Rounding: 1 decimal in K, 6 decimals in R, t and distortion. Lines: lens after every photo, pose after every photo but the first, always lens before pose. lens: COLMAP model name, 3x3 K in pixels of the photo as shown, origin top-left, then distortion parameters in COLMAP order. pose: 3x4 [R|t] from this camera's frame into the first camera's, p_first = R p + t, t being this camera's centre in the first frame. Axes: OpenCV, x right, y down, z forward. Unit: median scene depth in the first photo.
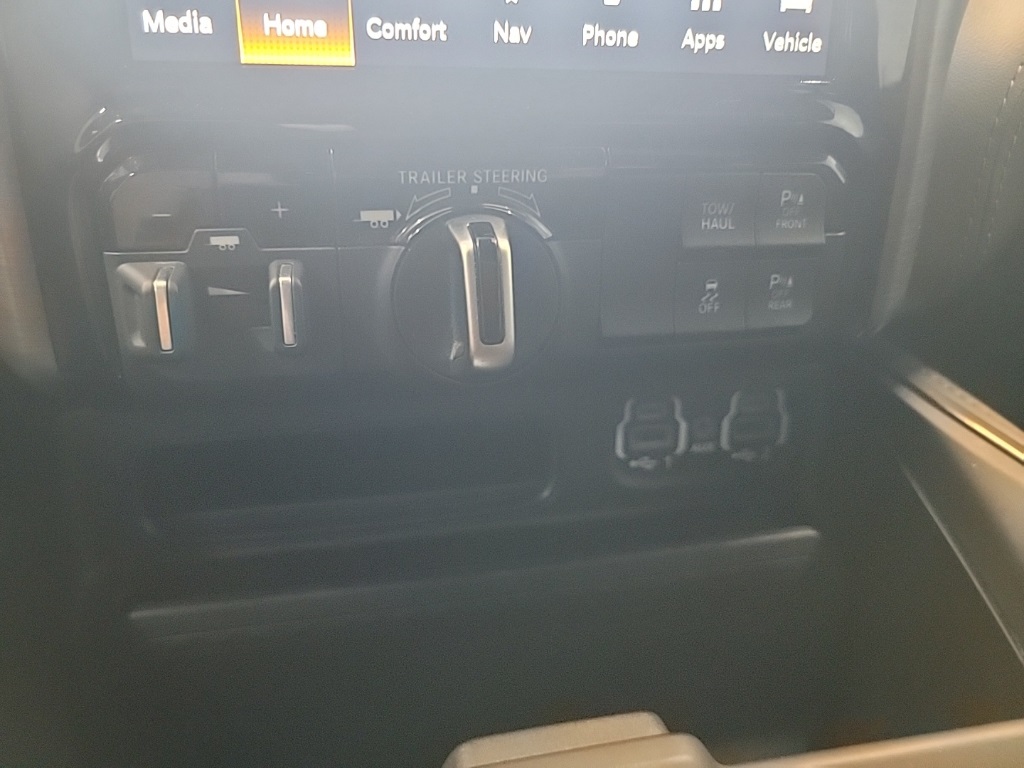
lens RADIAL K [[711.2, 0, 509.5], [0, 711.2, 389.5], [0, 0, 1]] dist [0.088075, -0.083925]
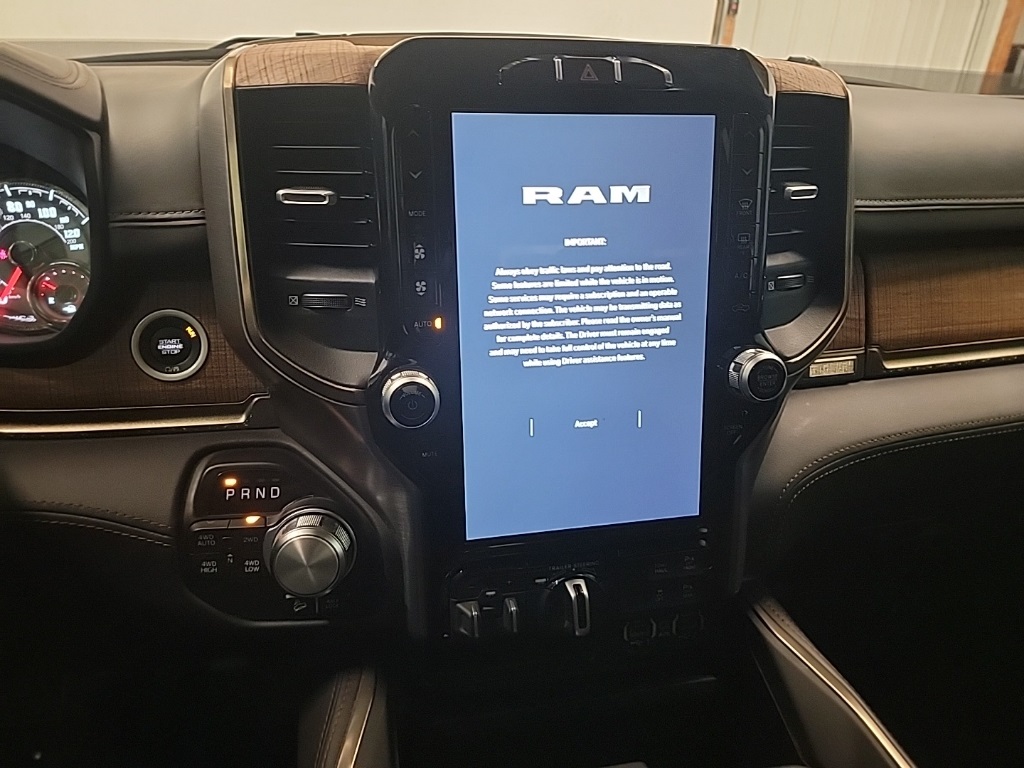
lens RADIAL K [[711.2, 0, 509.5], [0, 711.2, 389.5], [0, 0, 1]] dist [0.088075, -0.083925]
pose [[0.999859, -0.013428, 0.010035, -0.327572], [0.013993, 0.998186, -0.058550, -0.840209], [-0.009231, 0.058682, 0.998234, -1.908087]]
